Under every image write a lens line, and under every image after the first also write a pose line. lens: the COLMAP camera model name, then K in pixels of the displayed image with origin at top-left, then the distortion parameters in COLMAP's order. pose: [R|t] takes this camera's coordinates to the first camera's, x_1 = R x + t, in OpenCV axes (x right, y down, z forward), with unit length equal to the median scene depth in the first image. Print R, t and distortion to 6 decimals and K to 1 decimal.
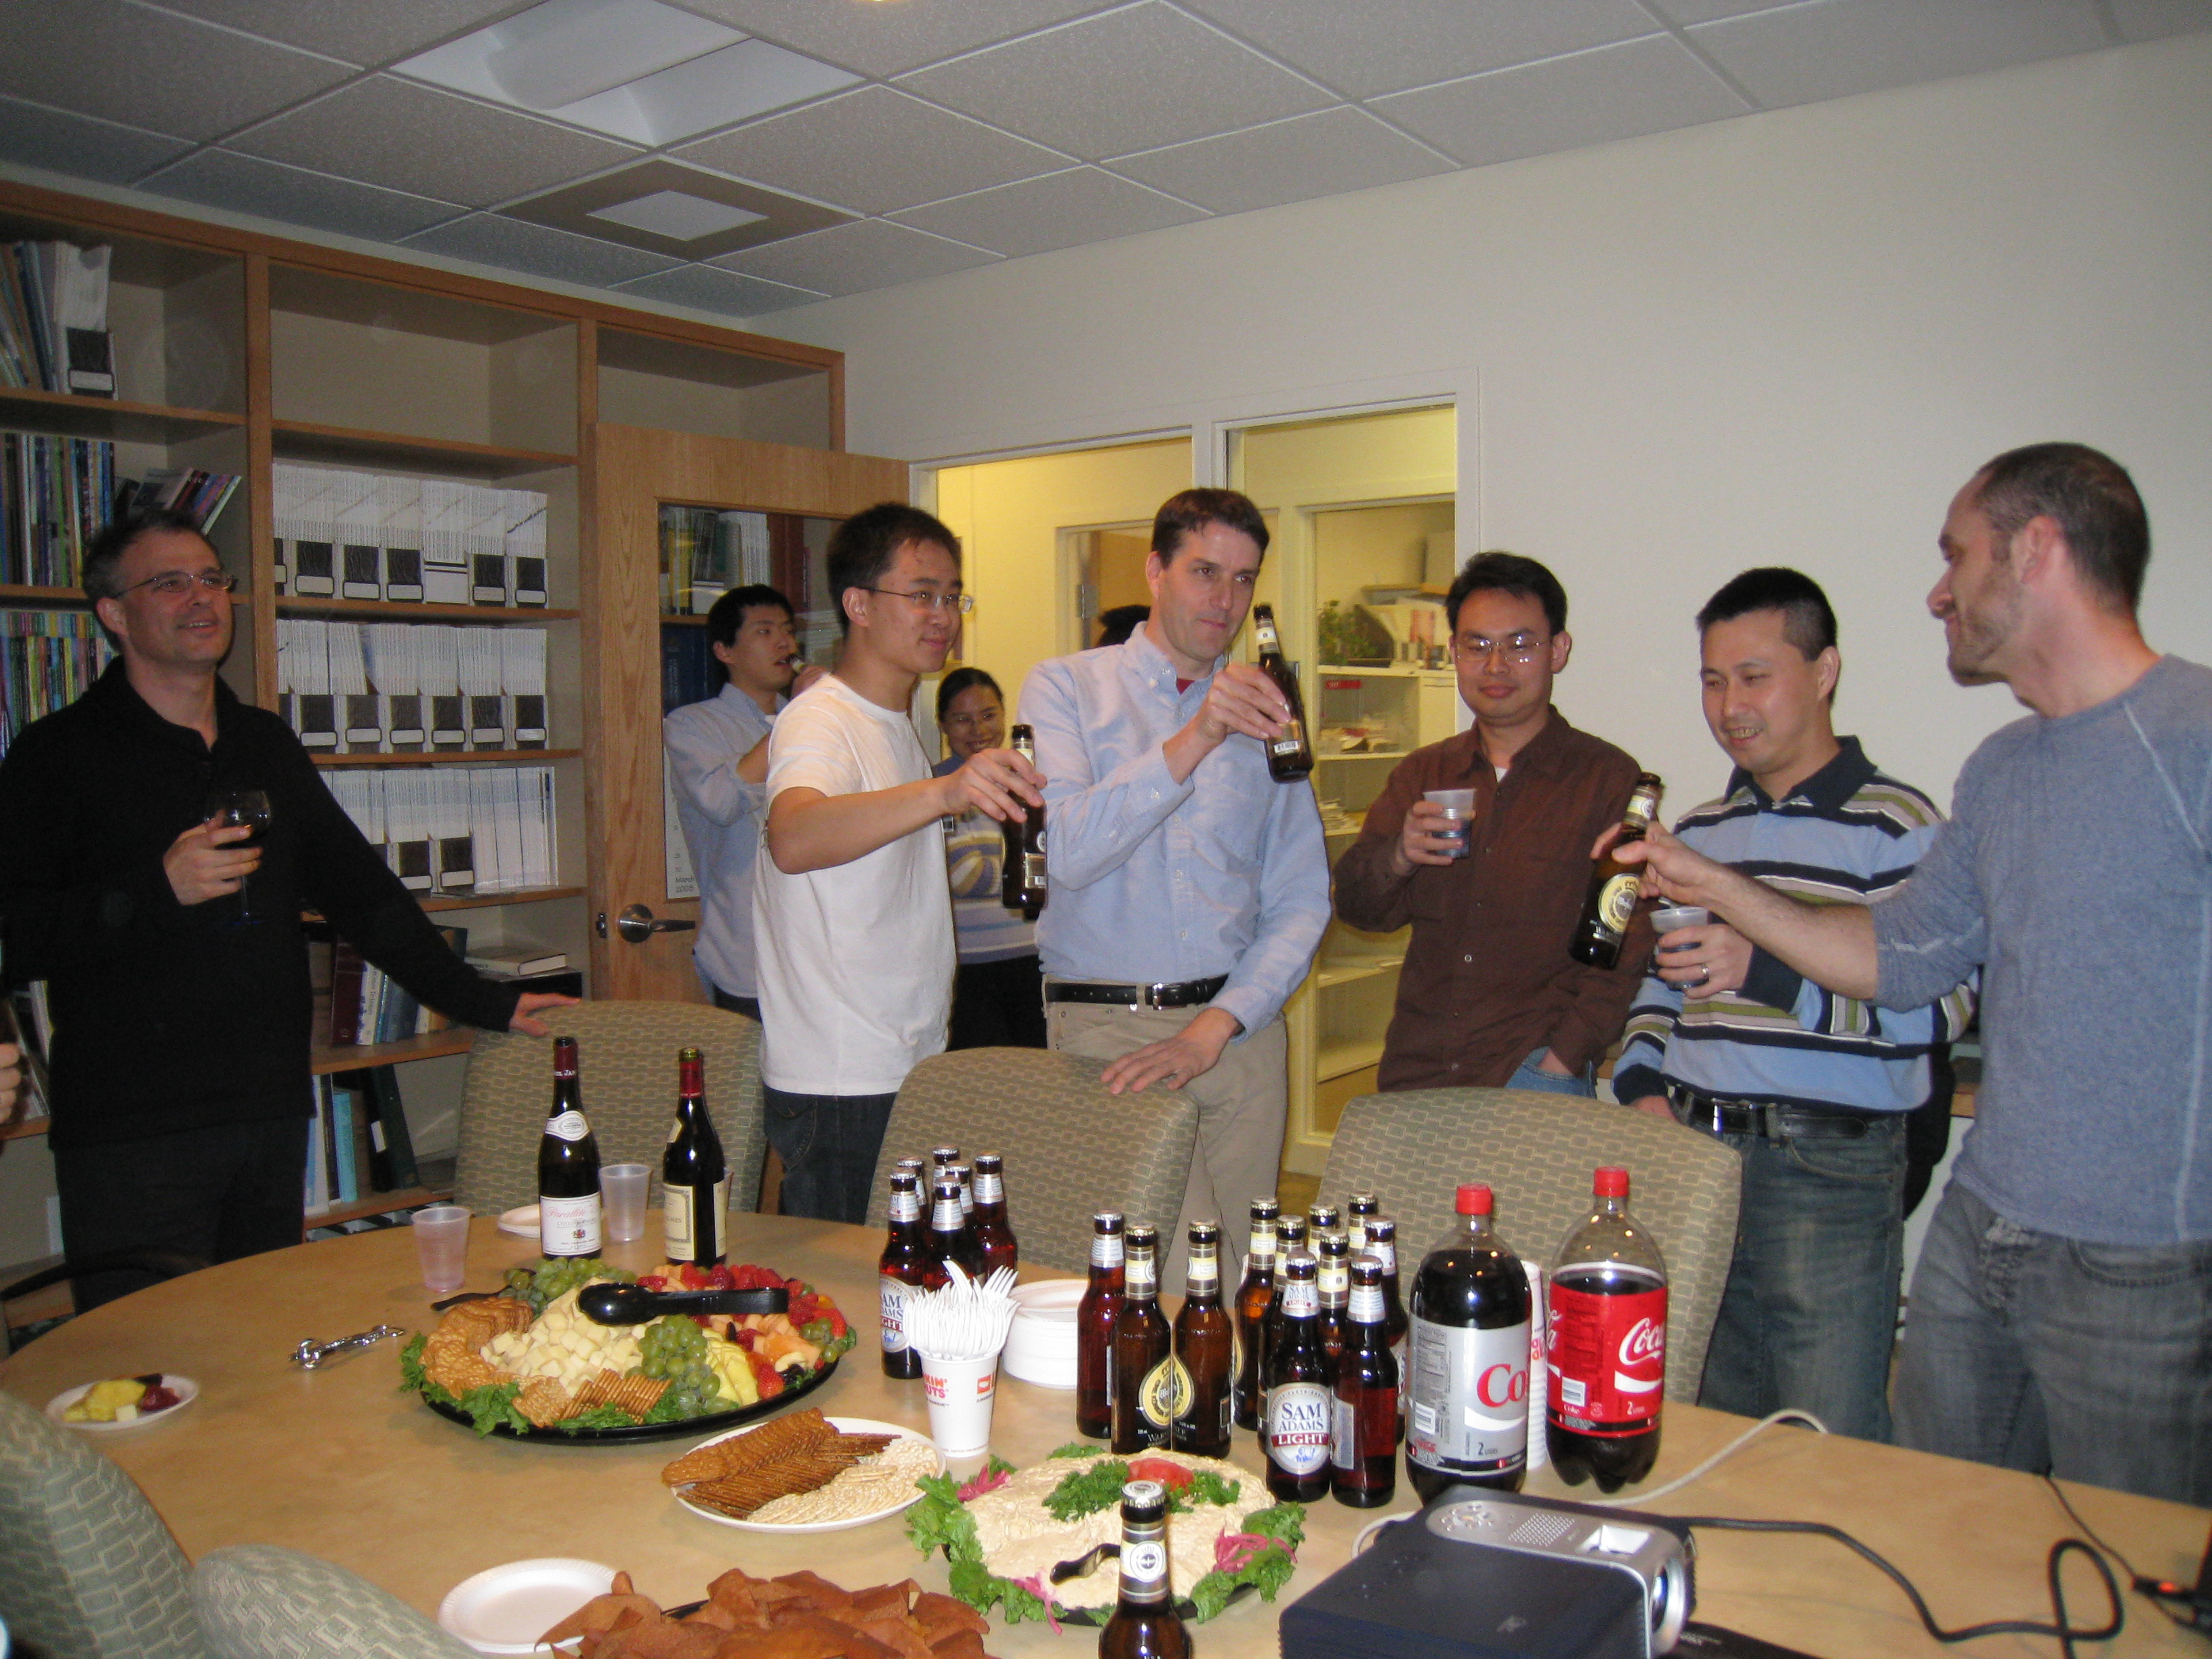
lens RADIAL K [[1807.7, 0, 1135.3], [0, 1807.7, 857.0], [0, 0, 1]] dist [-0.173705, 0.118858]
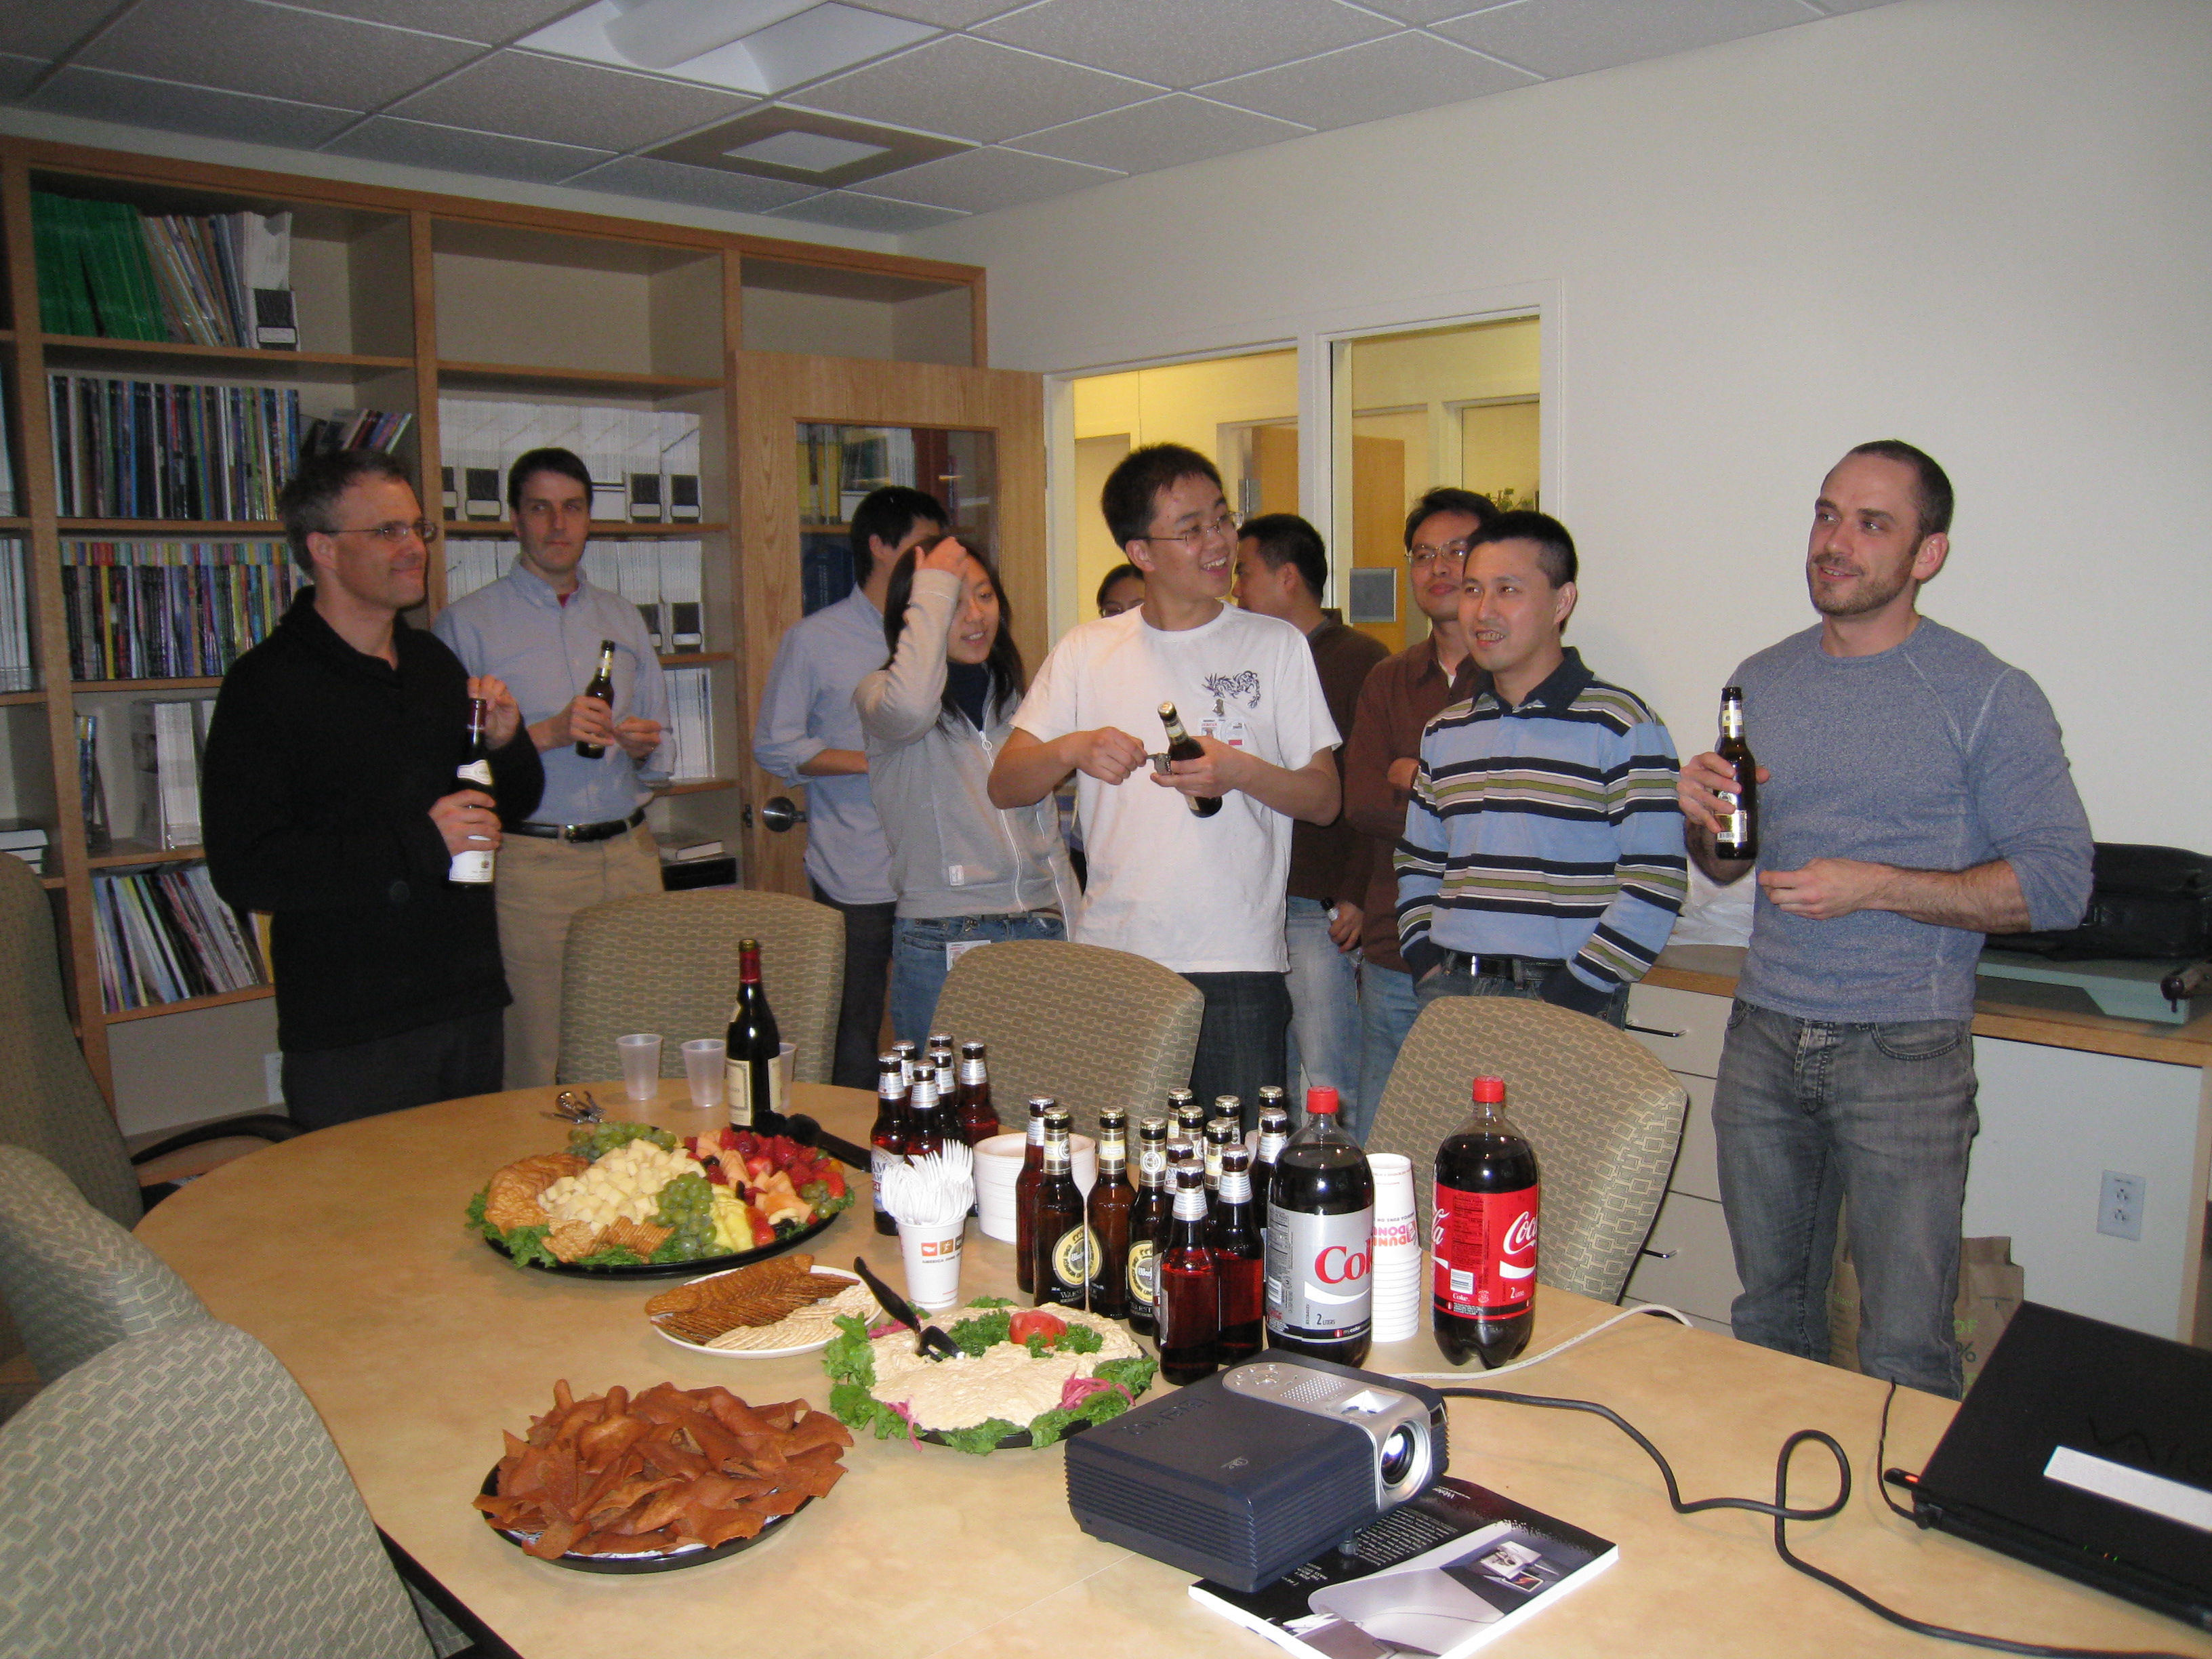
lens RADIAL K [[1807.7, 0, 1135.3], [0, 1807.7, 857.0], [0, 0, 1]] dist [-0.173705, 0.118858]
pose [[0.989468, 0.013838, -0.144089, 0.127957], [-0.003397, 0.997366, 0.072458, -0.023330], [0.144712, -0.071205, 0.986908, -0.068018]]
